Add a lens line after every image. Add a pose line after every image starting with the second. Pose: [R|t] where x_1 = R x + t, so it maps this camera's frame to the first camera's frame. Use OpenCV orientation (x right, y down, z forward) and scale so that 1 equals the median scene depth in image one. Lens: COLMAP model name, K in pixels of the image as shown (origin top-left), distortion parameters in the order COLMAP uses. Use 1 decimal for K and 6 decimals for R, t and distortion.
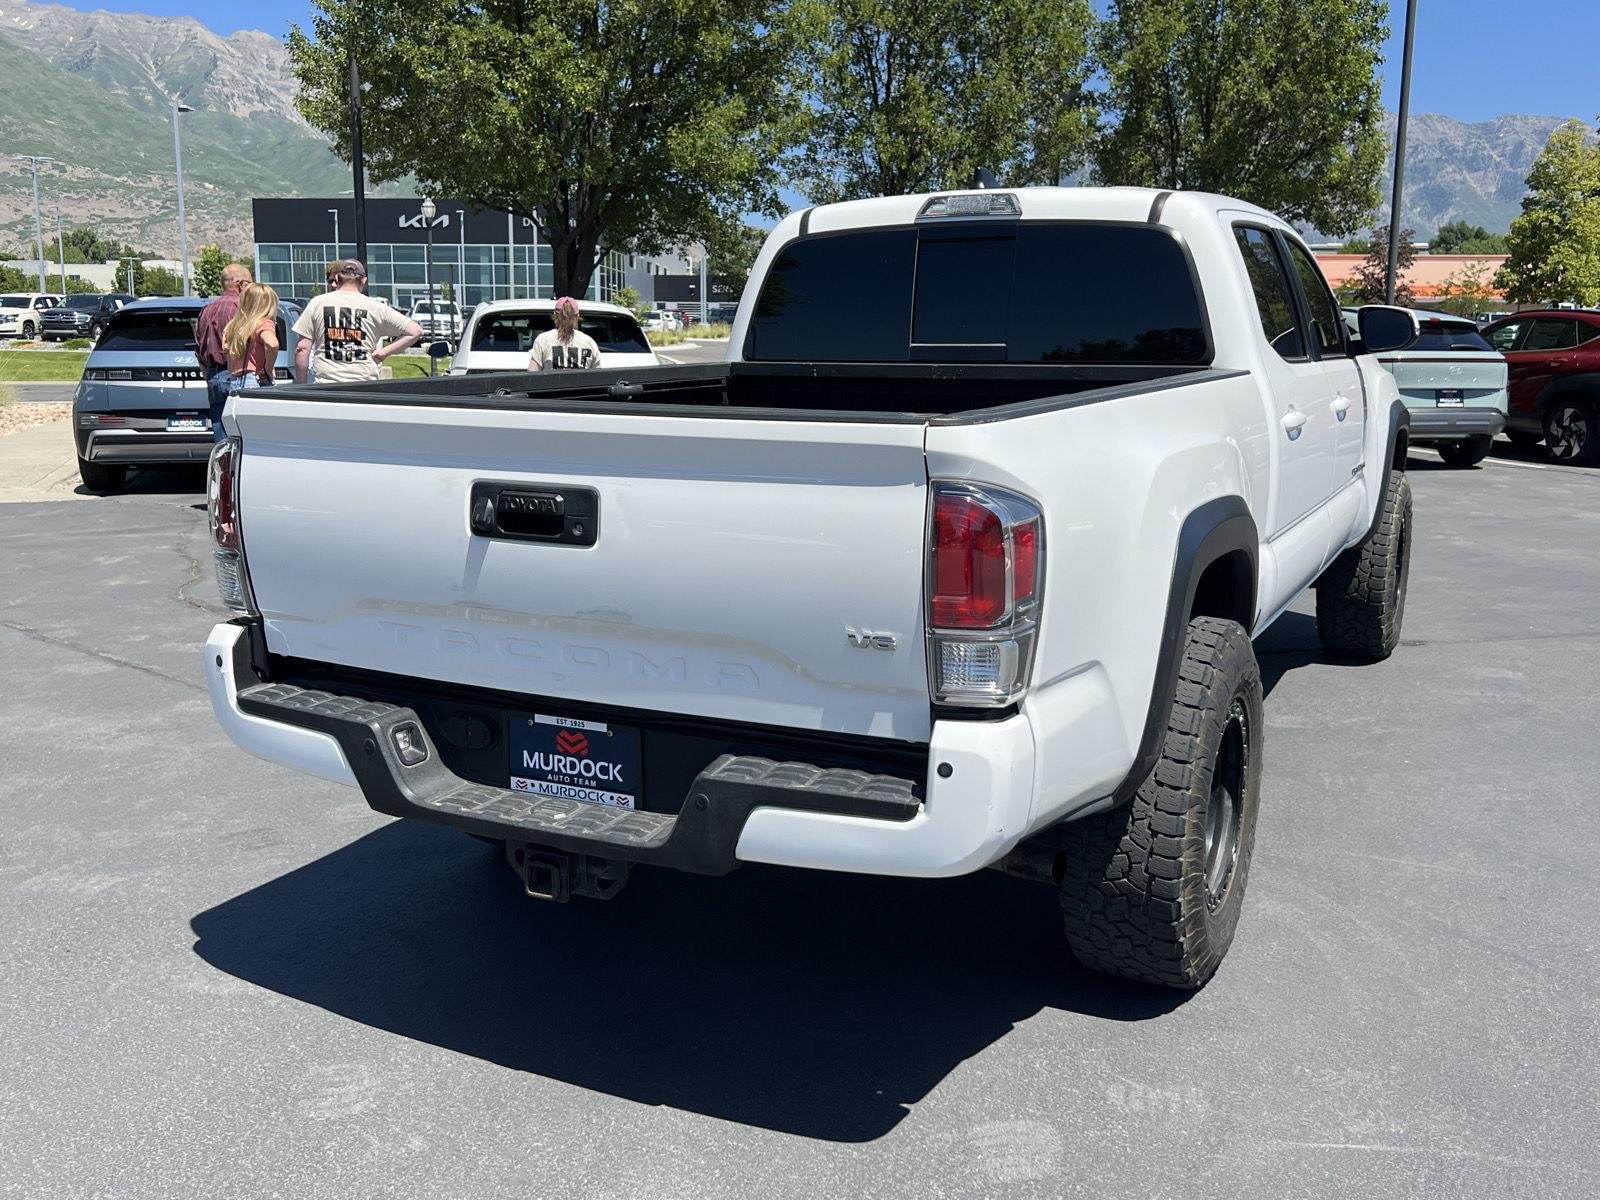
lens RADIAL K [[1501.1, 0, 794.3], [0, 1501.1, 604.4], [0, 0, 1]] dist [0.071609, -0.128357]
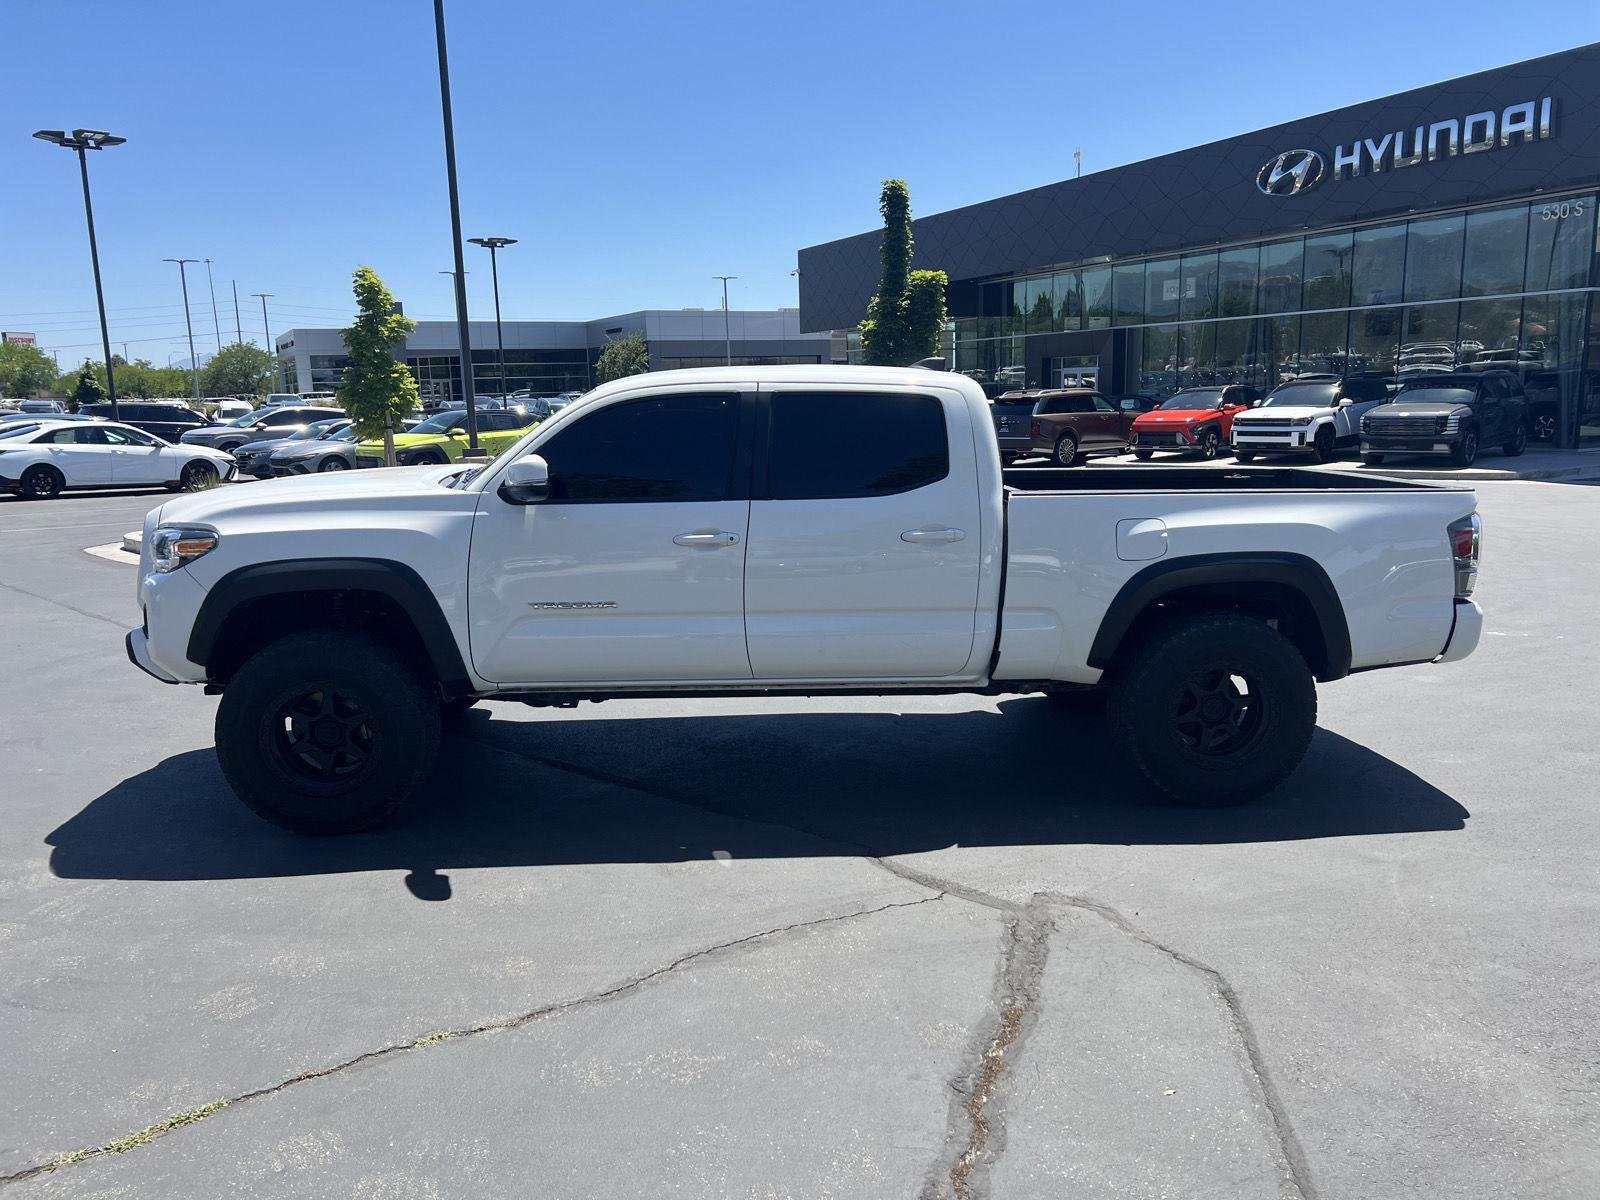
lens RADIAL K [[1213.5, 0, 792.6], [0, 1213.5, 600.8], [0, 0, 1]] dist [0.045741, -0.061694]
pose [[-0.522485, -0.144903, 0.840245, -1.401689], [0.160926, 0.950984, 0.264068, -0.628906], [-0.837324, 0.273189, -0.473556, 2.776552]]
